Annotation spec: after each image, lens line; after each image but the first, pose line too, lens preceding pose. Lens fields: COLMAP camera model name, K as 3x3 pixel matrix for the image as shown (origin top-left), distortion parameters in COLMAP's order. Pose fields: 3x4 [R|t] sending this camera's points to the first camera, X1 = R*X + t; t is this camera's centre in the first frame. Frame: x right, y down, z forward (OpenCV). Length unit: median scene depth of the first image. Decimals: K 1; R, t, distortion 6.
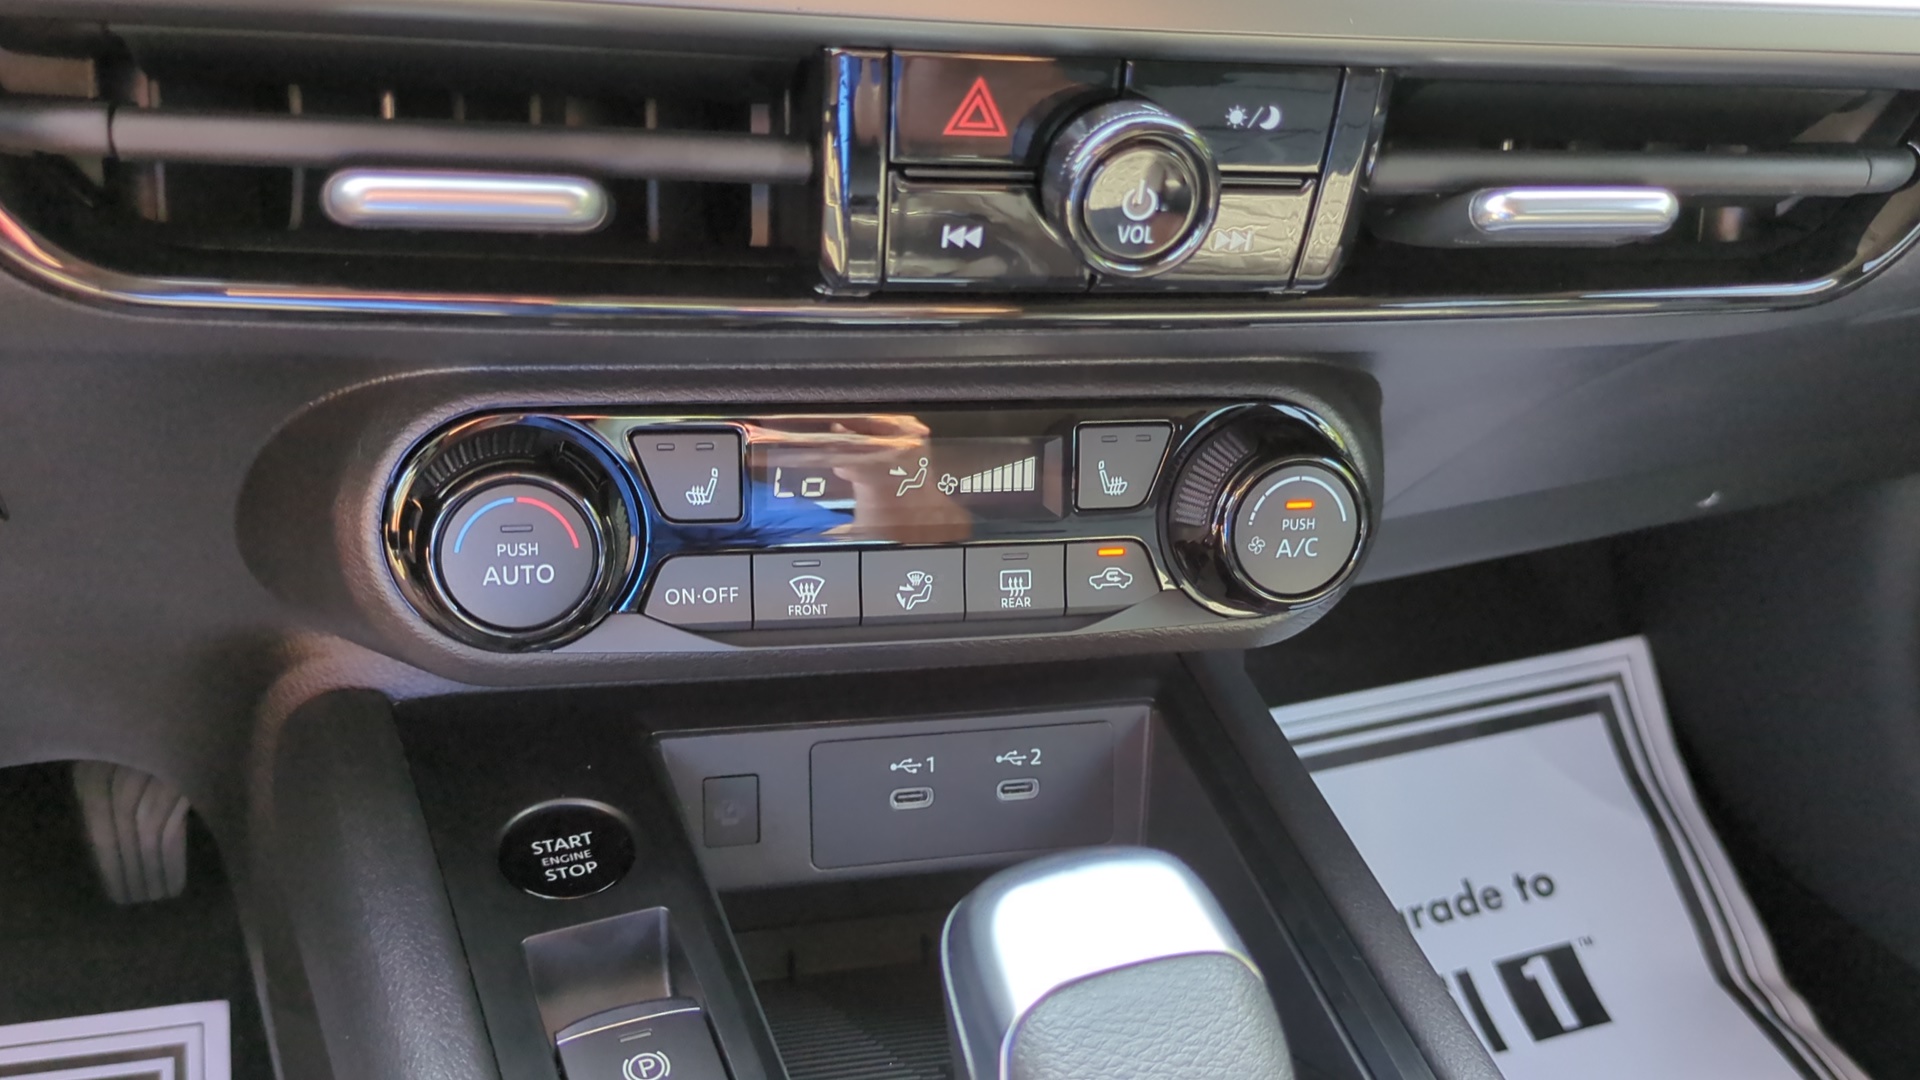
lens RADIAL K [[1748.4, 0, 971.6], [0, 1748.4, 532.6], [0, 0, 1]] dist [0.010944, -0.000106]
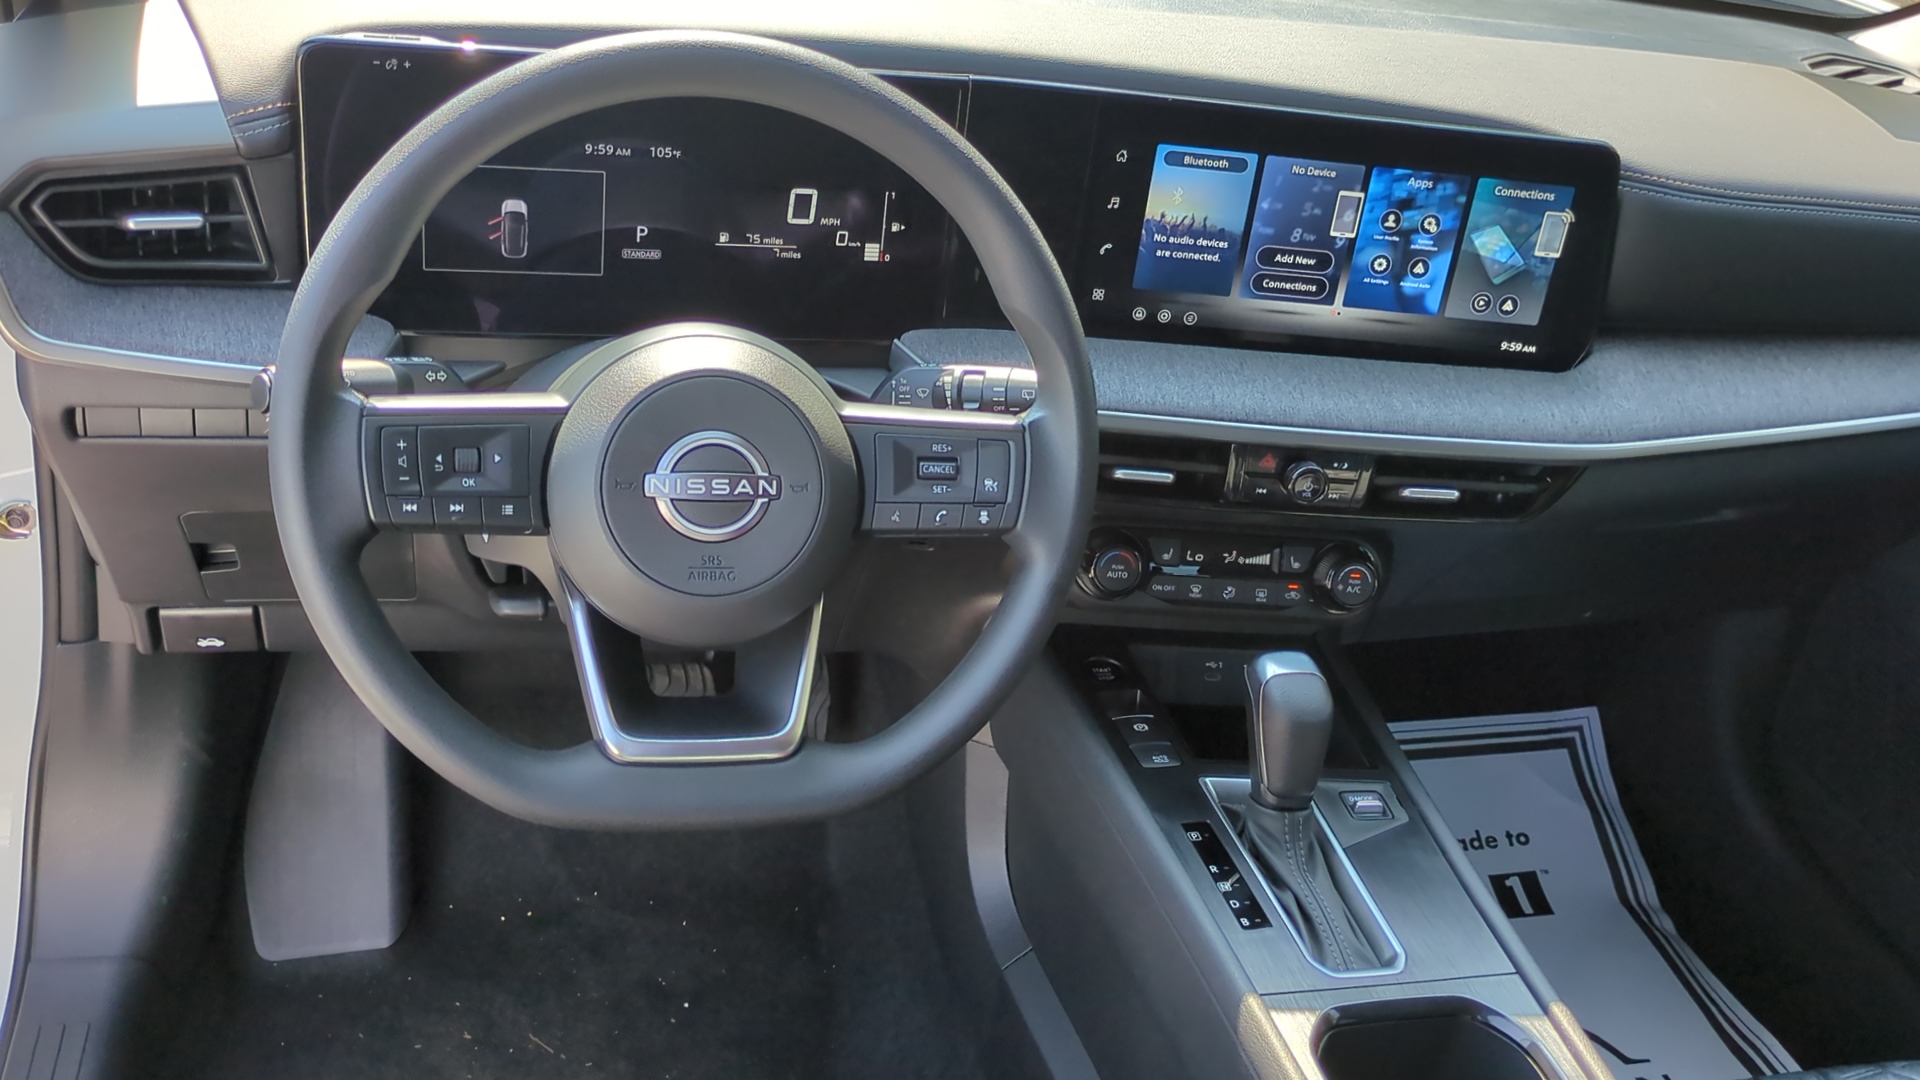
lens RADIAL K [[1748.4, 0, 971.6], [0, 1748.4, 532.6], [0, 0, 1]] dist [0.010944, -0.000106]
pose [[0.992153, 0.076315, -0.099033, -0.073673], [-0.084012, 0.993560, -0.076027, 0.079388], [0.092593, 0.083751, 0.992176, -0.848332]]
